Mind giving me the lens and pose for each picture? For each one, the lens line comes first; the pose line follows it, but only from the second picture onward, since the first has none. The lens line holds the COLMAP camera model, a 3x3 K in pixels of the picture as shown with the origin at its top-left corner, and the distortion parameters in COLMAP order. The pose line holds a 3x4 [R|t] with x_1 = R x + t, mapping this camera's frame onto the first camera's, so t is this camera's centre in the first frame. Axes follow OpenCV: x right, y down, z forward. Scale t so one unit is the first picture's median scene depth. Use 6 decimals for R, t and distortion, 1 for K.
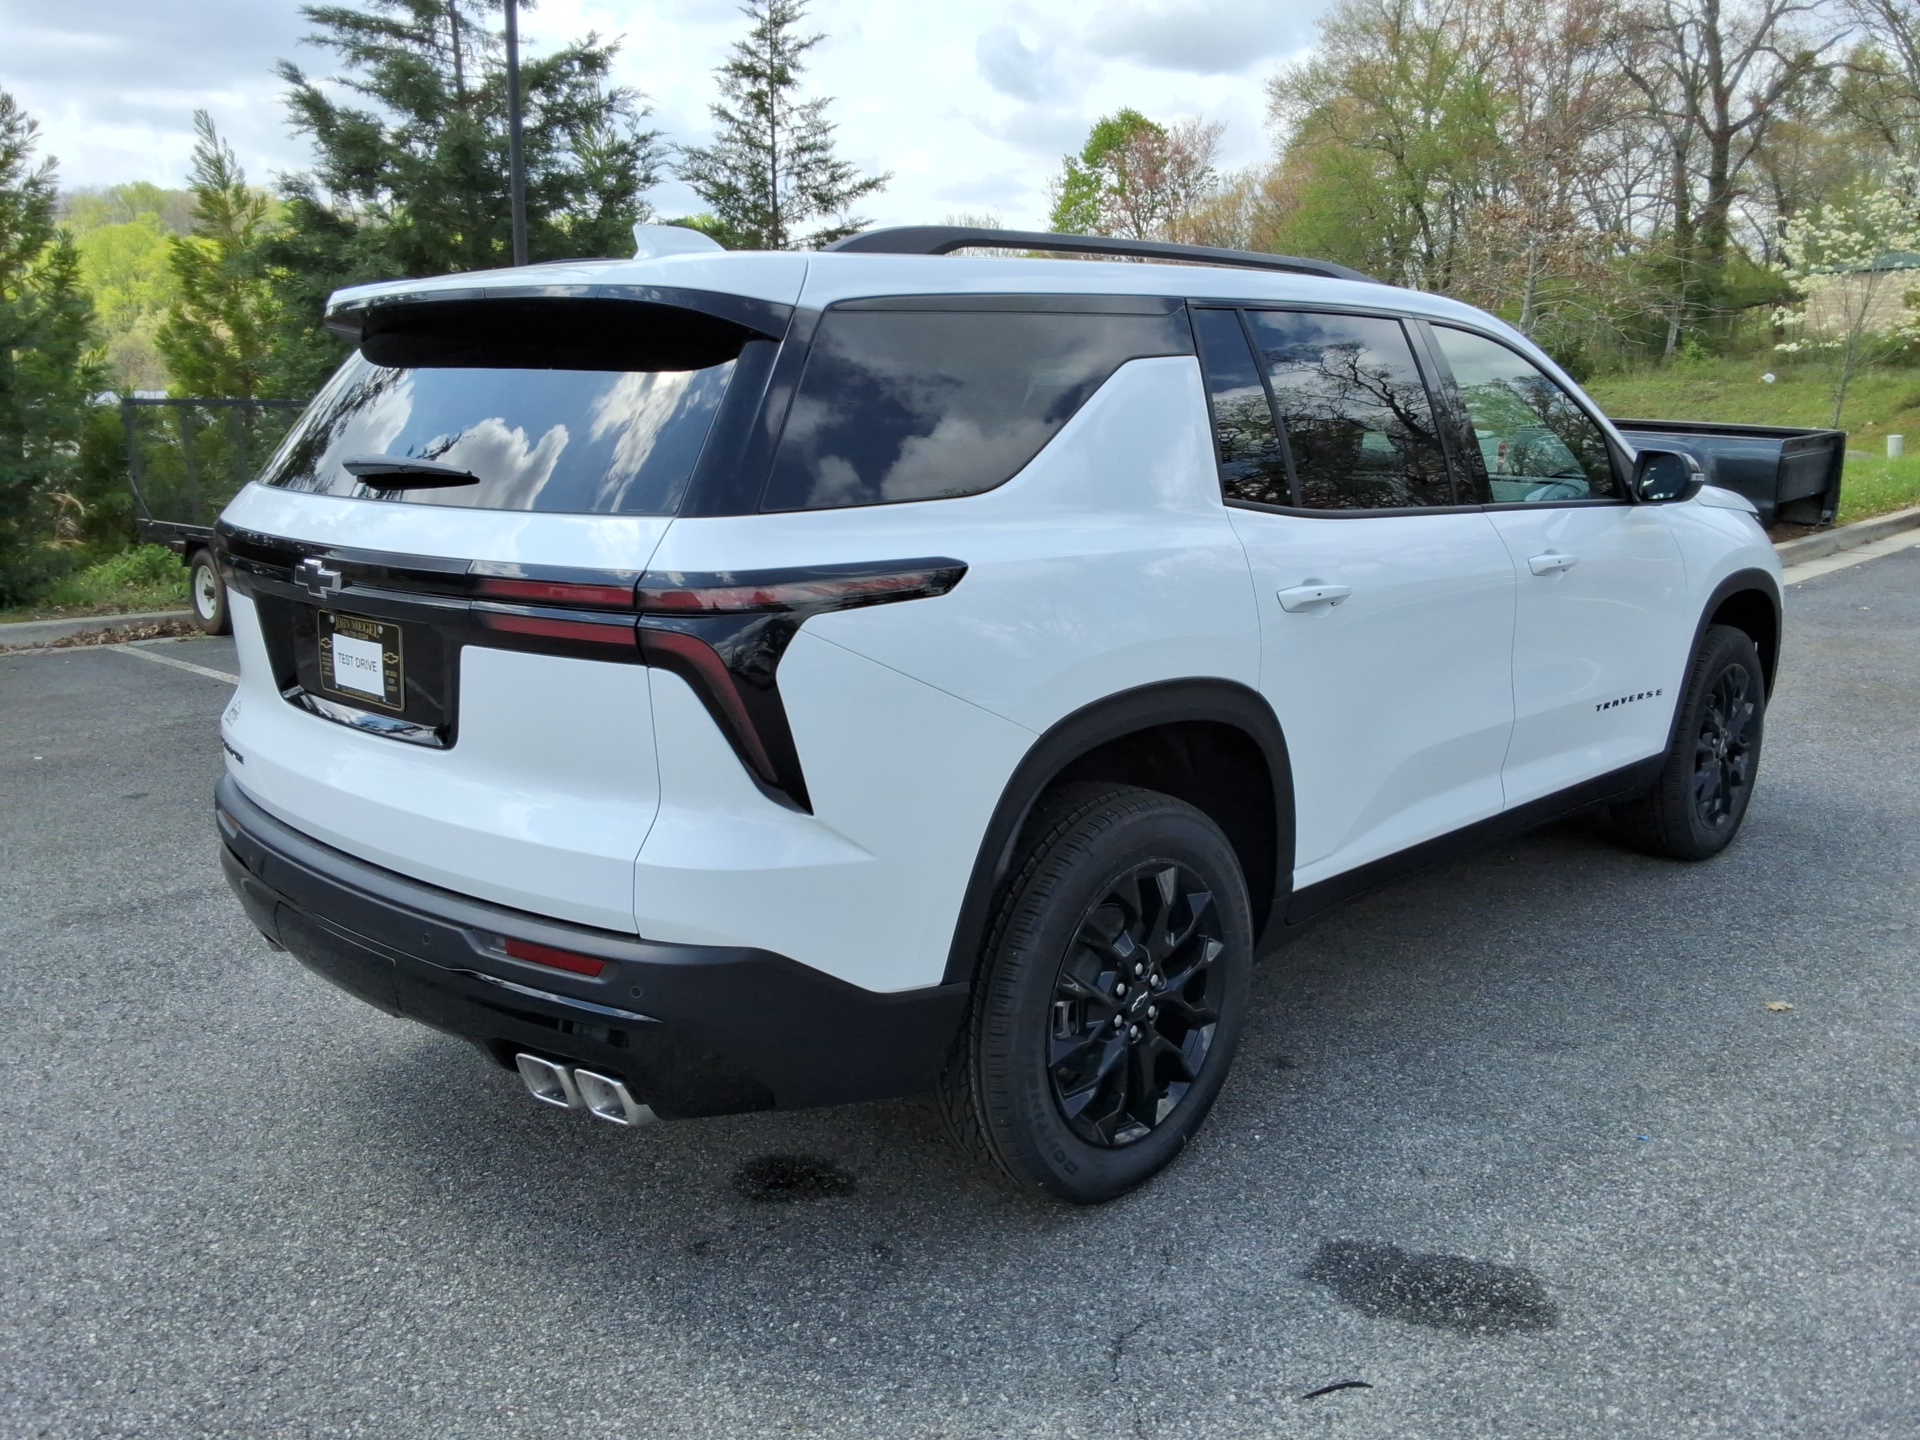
lens RADIAL K [[1543.6, 0, 962.5], [0, 1543.6, 726.4], [0, 0, 1]] dist [0.092804, -0.128365]
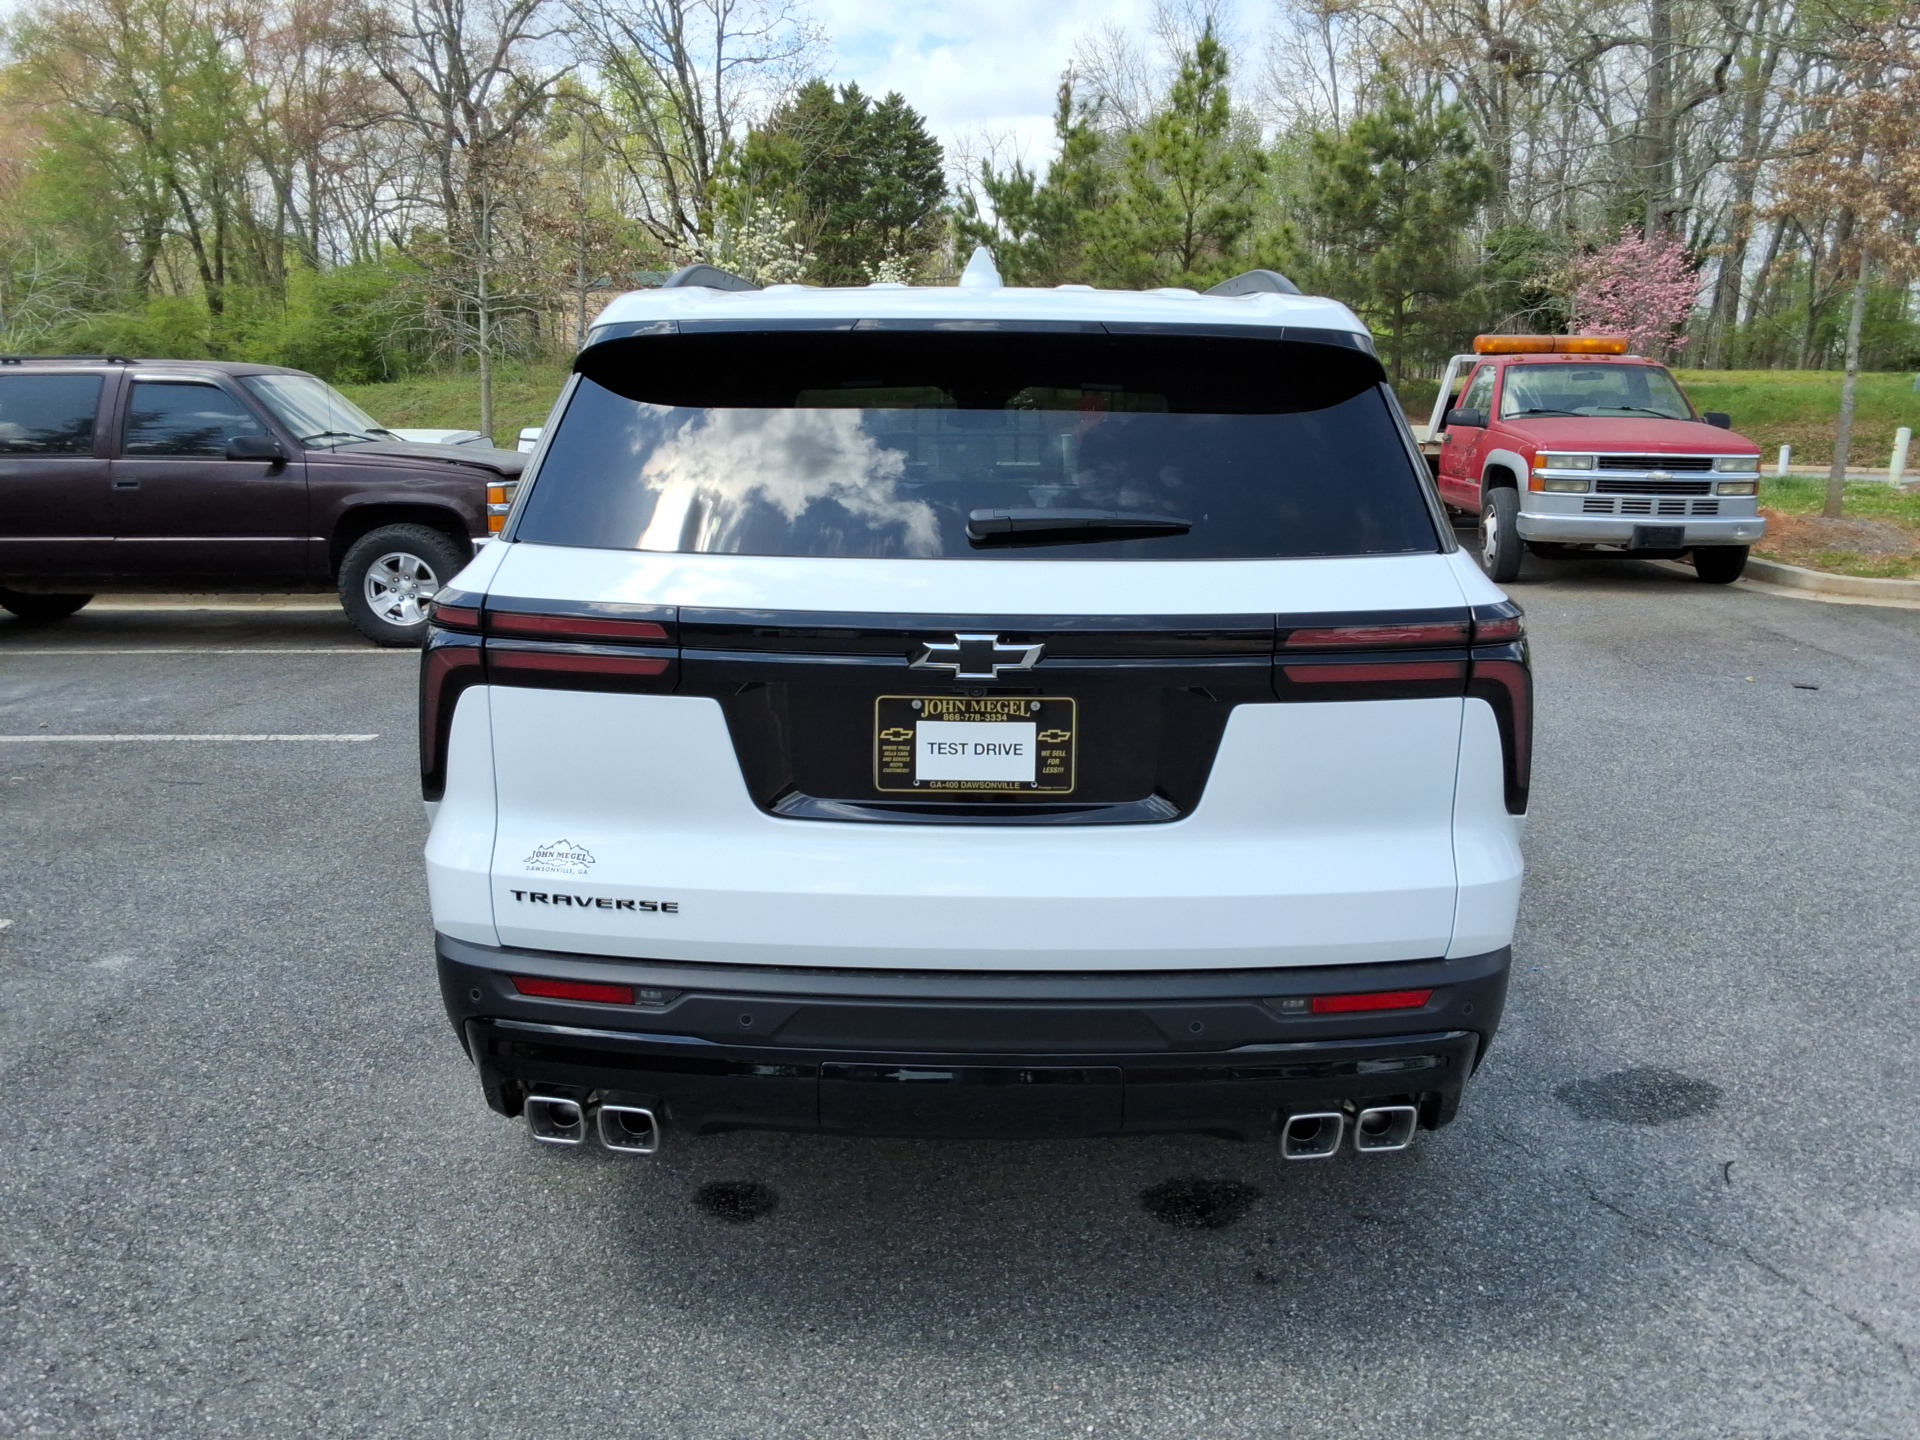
lens RADIAL K [[1543.6, 0, 951.8], [0, 1543.6, 712.8], [0, 0, 1]] dist [0.092804, -0.128365]
pose [[0.739577, -0.130368, 0.660326, -0.960474], [0.133105, 0.990016, 0.046379, -0.102173], [-0.659780, 0.053592, 0.749546, 0.364443]]
